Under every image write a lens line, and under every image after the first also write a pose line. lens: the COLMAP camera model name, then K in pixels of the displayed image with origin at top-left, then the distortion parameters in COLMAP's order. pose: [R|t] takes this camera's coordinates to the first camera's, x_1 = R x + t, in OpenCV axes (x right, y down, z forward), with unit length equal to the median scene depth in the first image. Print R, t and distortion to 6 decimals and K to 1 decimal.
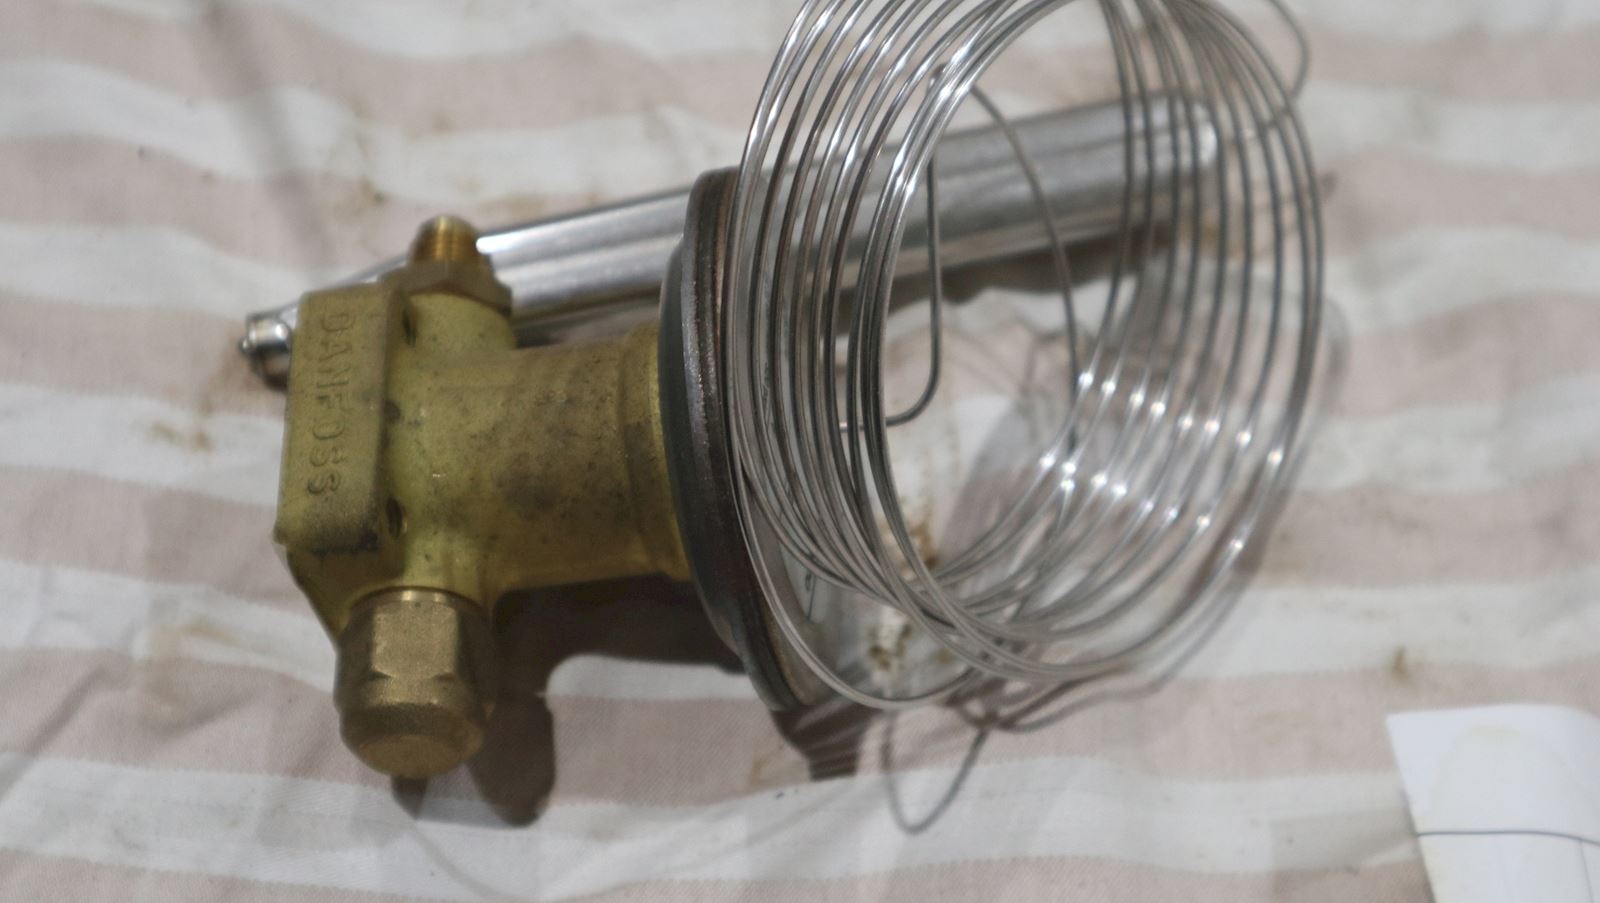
lens RADIAL K [[2917.5, 0, 800.0], [0, 2917.5, 451.5], [0, 0, 1]] dist [0.000786, -0.029043]
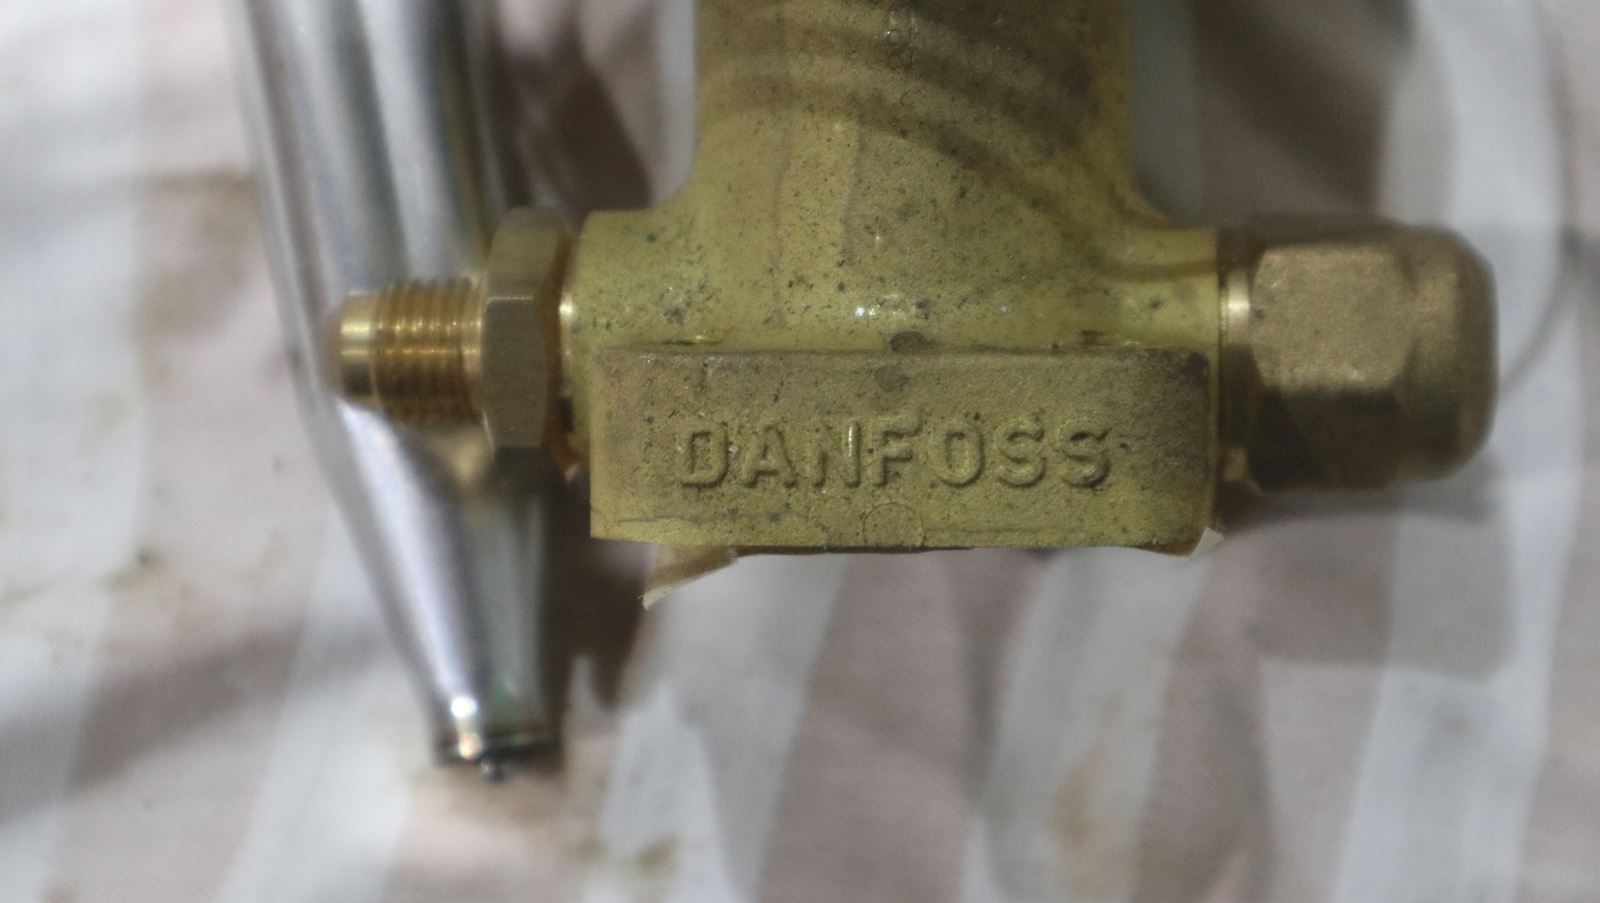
lens RADIAL K [[2917.5, 0, 800.0], [0, 2917.5, 451.5], [0, 0, 1]] dist [0.000786, -0.029043]
pose [[0.029865, -0.987368, 0.155602, -0.237698], [0.884426, 0.098635, 0.456137, -0.263266], [-0.465723, 0.123996, 0.876200, 0.551826]]
